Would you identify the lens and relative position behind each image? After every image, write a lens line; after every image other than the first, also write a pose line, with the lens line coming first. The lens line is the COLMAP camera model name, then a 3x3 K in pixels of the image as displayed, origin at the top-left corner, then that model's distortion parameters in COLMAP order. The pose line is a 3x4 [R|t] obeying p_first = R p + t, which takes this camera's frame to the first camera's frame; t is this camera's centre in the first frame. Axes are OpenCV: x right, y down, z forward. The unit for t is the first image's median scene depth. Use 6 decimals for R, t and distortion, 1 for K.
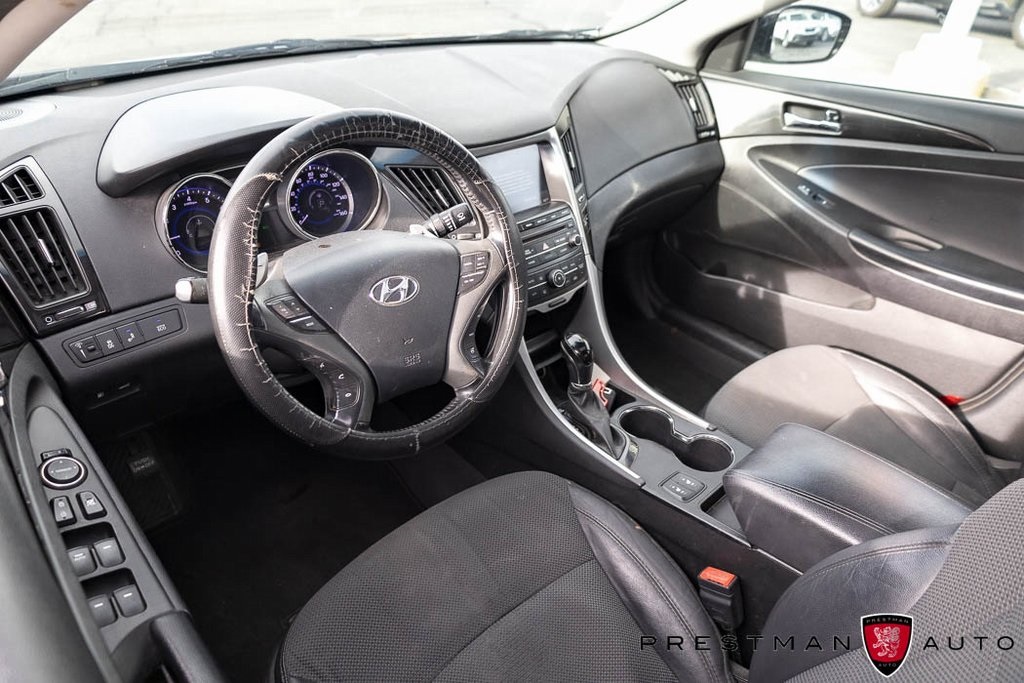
lens RADIAL K [[664.2, 0, 517.4], [0, 664.2, 344.0], [0, 0, 1]] dist [0.001149, 0.002147]
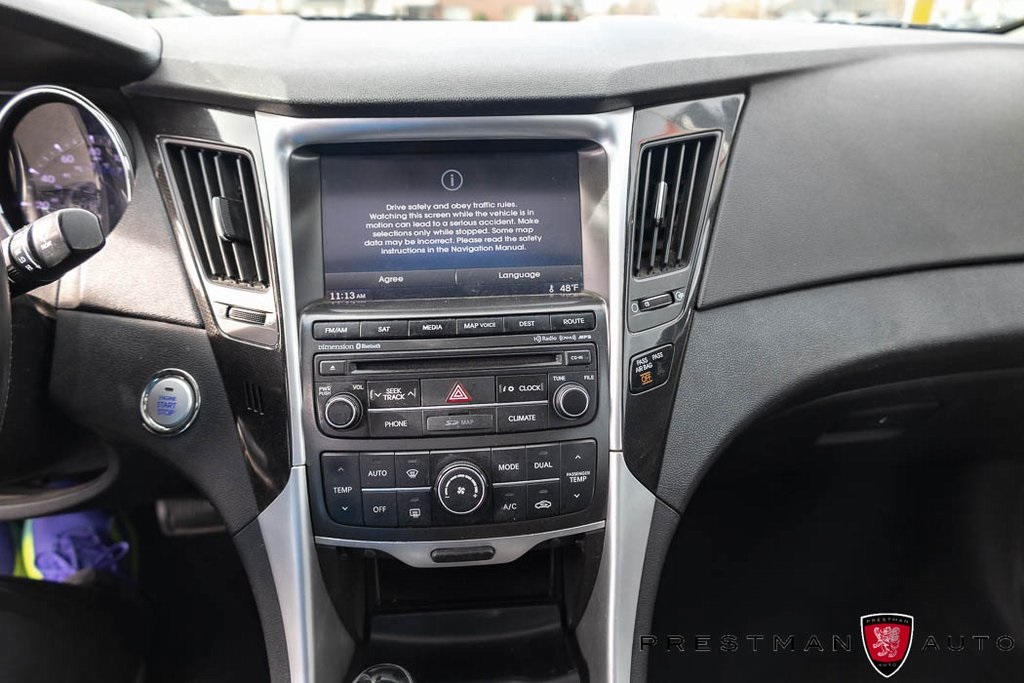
lens RADIAL K [[664.2, 0, 512.2], [0, 664.2, 342.2], [0, 0, 1]] dist [0.001149, 0.002147]
pose [[0.781325, 0.203214, -0.590114, 0.257797], [-0.307216, 0.948253, -0.080217, -0.143935], [0.543276, 0.243968, 0.803325, 0.670705]]
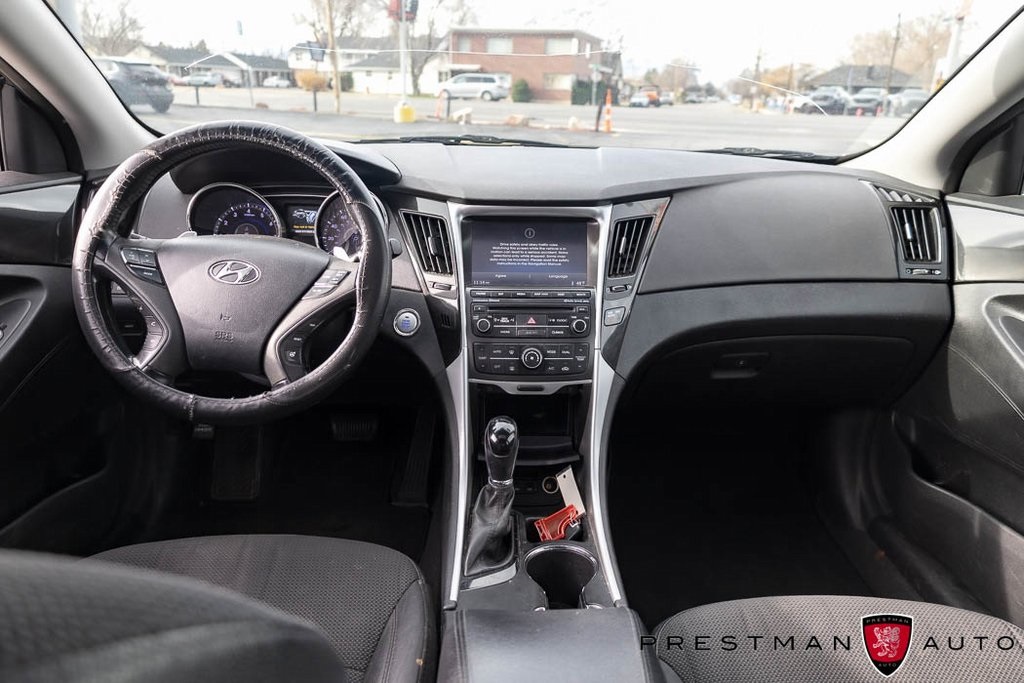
lens RADIAL K [[664.2, 0, 516.0], [0, 664.2, 346.9], [0, 0, 1]] dist [0.001149, 0.002147]
pose [[0.749072, 0.188728, -0.635038, 0.551641], [-0.350773, 0.926160, -0.138515, 0.012197], [0.562005, 0.326512, 0.759961, 0.313960]]
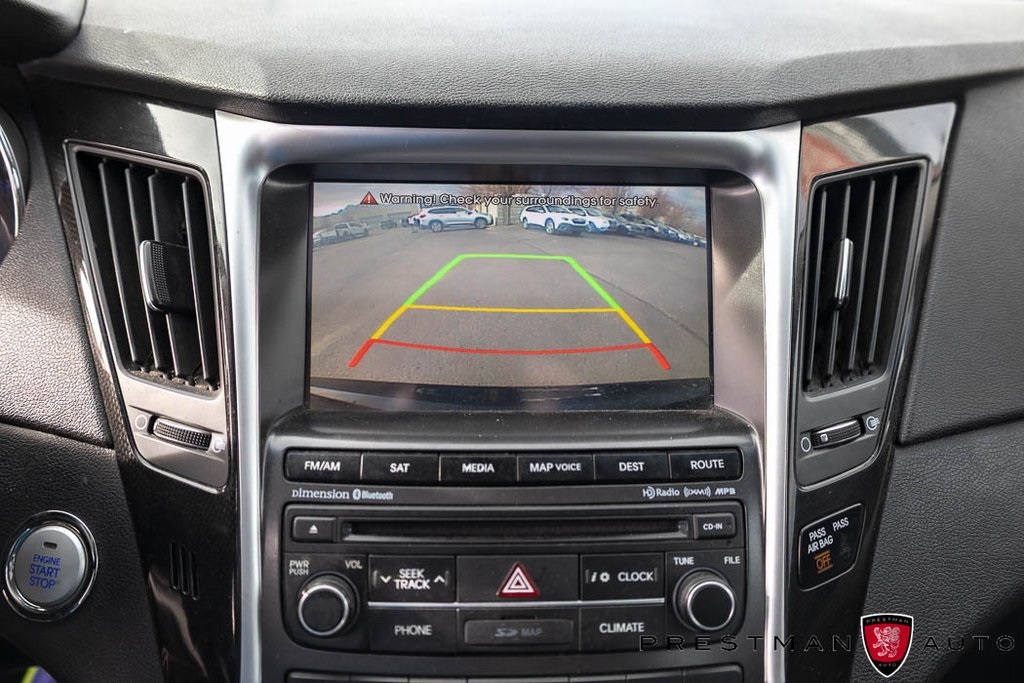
lens RADIAL K [[879.3, 0, 516.7], [0, 879.3, 334.7], [0, 0, 1]] dist [-0.024513, 0.025825]
pose [[0.759614, 0.195236, -0.620378, 0.193599], [-0.346686, 0.928610, -0.132256, -0.173127], [0.550268, 0.315540, 0.773071, 0.701277]]
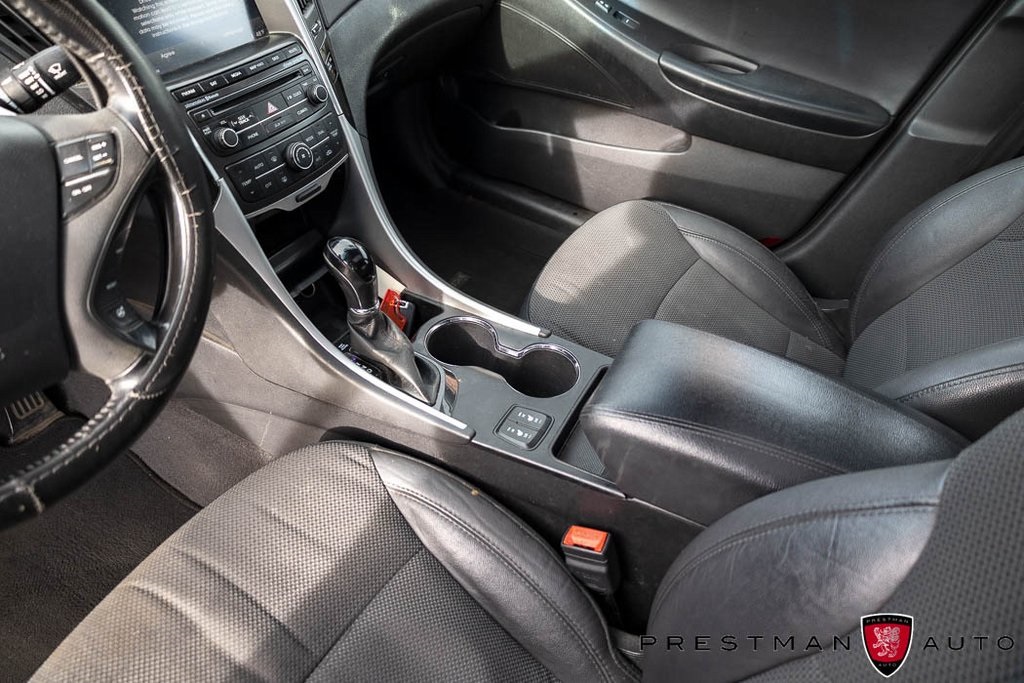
lens RADIAL K [[664.2, 0, 513.7], [0, 664.2, 339.9], [0, 0, 1]] dist [0.001149, 0.002147]
pose [[0.943823, -0.185858, 0.273229, 0.043125], [0.128214, 0.968031, 0.215587, -0.035018], [-0.304563, -0.168445, 0.937480, 0.265106]]
